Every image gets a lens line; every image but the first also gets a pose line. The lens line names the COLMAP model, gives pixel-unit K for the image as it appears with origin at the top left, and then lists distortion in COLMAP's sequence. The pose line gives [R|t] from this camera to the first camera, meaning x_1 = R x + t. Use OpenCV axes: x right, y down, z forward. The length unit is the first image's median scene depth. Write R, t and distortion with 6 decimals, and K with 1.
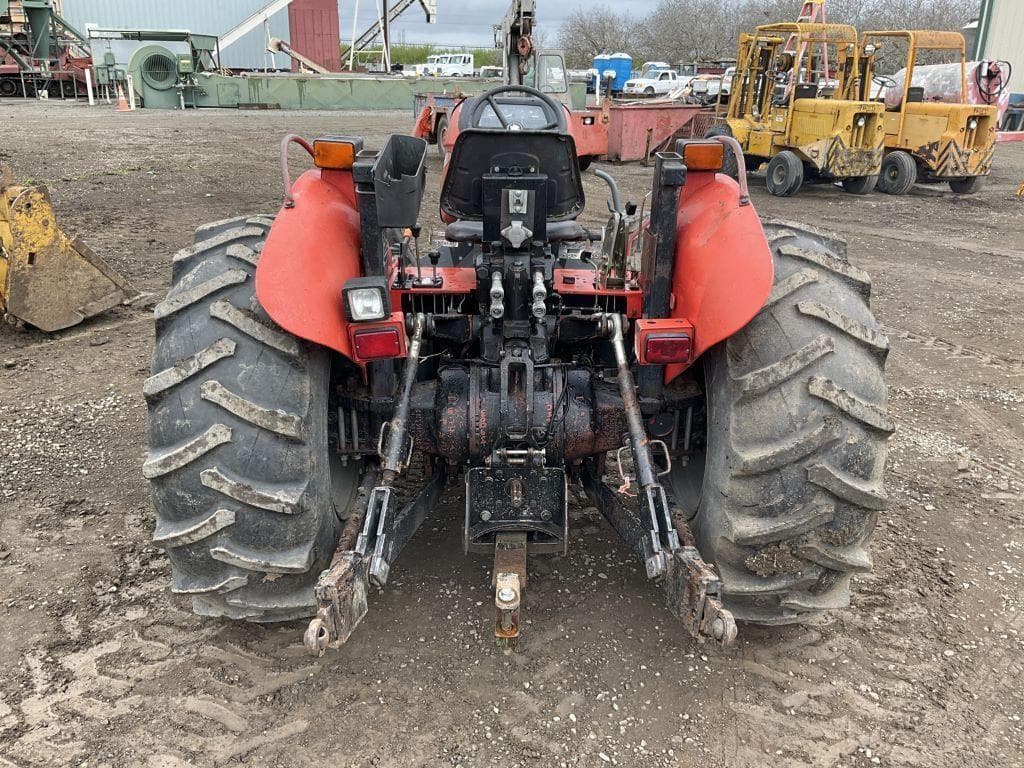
lens RADIAL K [[844.9, 0, 512.0], [0, 844.9, 384.0], [0, 0, 1]] dist [0.083010, -0.169018]
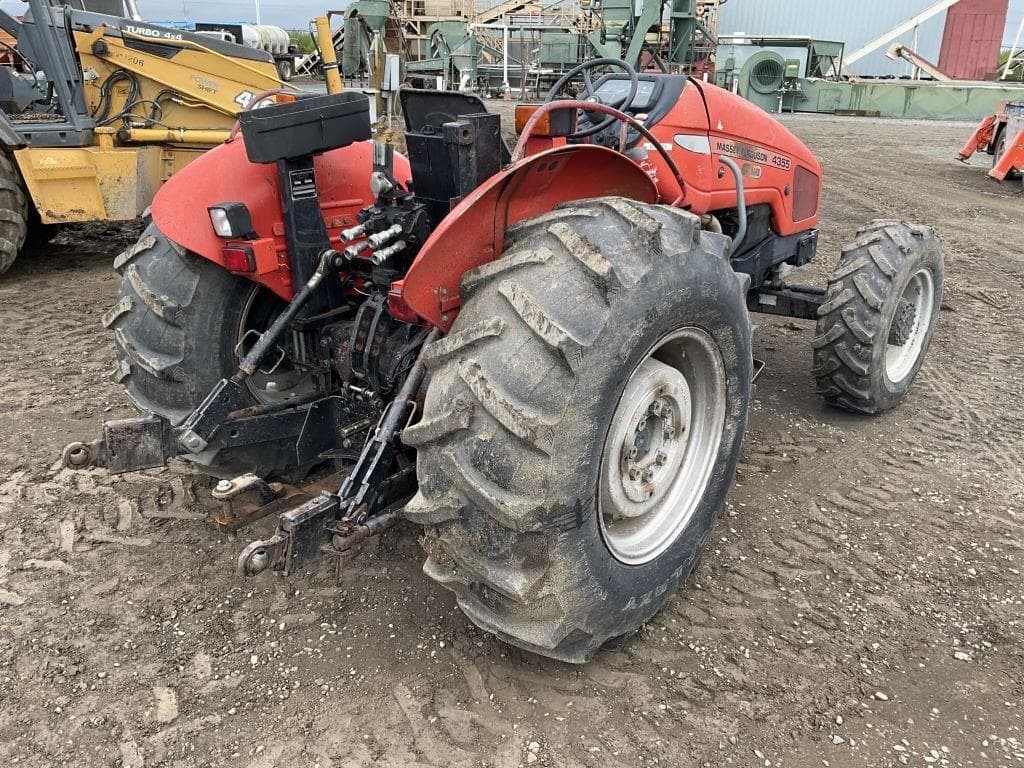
lens RADIAL K [[844.9, 0, 512.0], [0, 844.9, 384.0], [0, 0, 1]] dist [0.083010, -0.169018]
pose [[0.753073, 0.229456, -0.616628, 0.129319], [-0.235810, 0.969082, 0.072620, -0.007872], [0.614226, 0.090719, 0.783898, 0.044059]]
